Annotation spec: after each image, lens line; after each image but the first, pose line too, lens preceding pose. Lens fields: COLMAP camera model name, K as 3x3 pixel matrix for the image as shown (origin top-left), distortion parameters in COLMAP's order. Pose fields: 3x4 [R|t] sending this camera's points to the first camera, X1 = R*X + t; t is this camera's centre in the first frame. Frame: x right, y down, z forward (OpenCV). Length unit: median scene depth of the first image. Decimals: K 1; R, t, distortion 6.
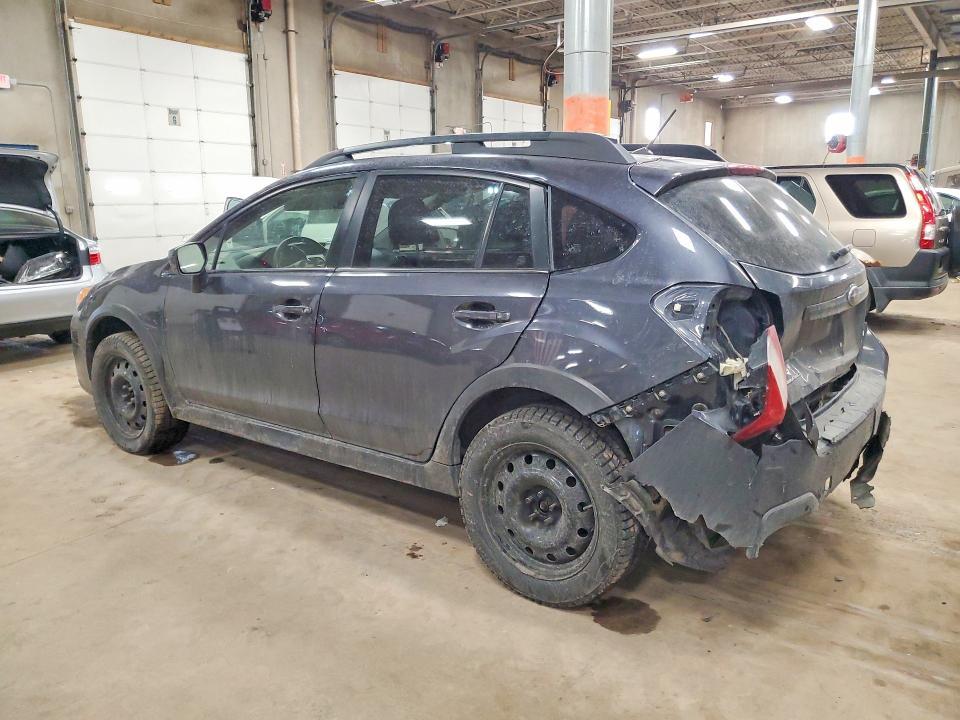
lens RADIAL K [[748.3, 0, 472.5], [0, 748.3, 366.4], [0, 0, 1]] dist [0.003504, -0.001644]
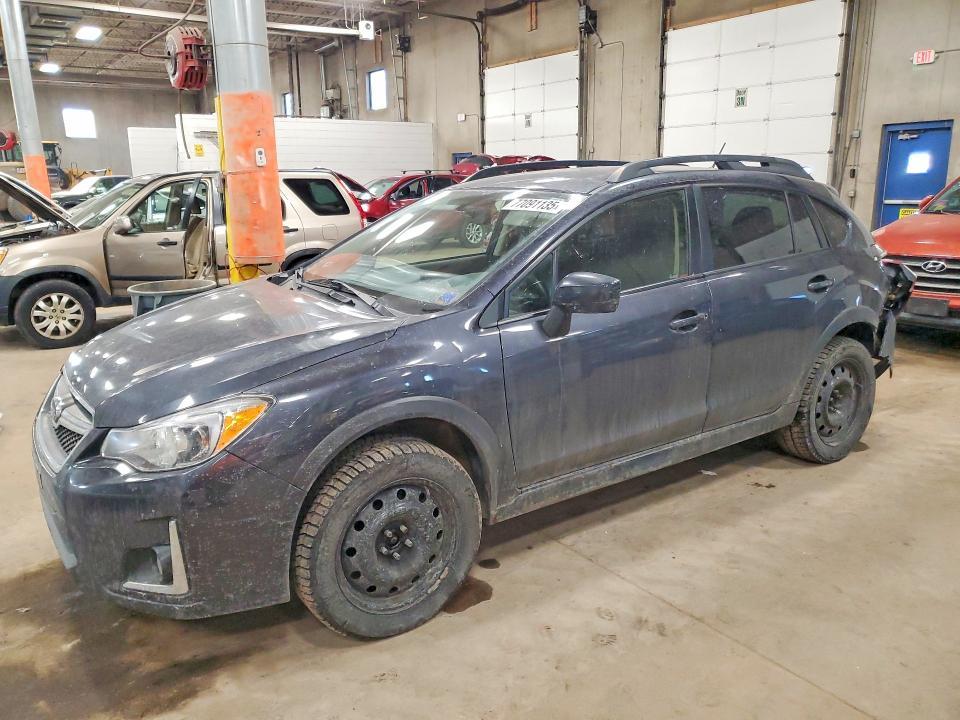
lens RADIAL K [[748.3, 0, 472.5], [0, 748.3, 366.4], [0, 0, 1]] dist [0.003504, -0.001644]
pose [[0.316980, -0.222810, 0.921889, -1.180758], [0.223090, 0.962257, 0.155860, -0.219897], [-0.921821, 0.156260, 0.354723, 0.852183]]
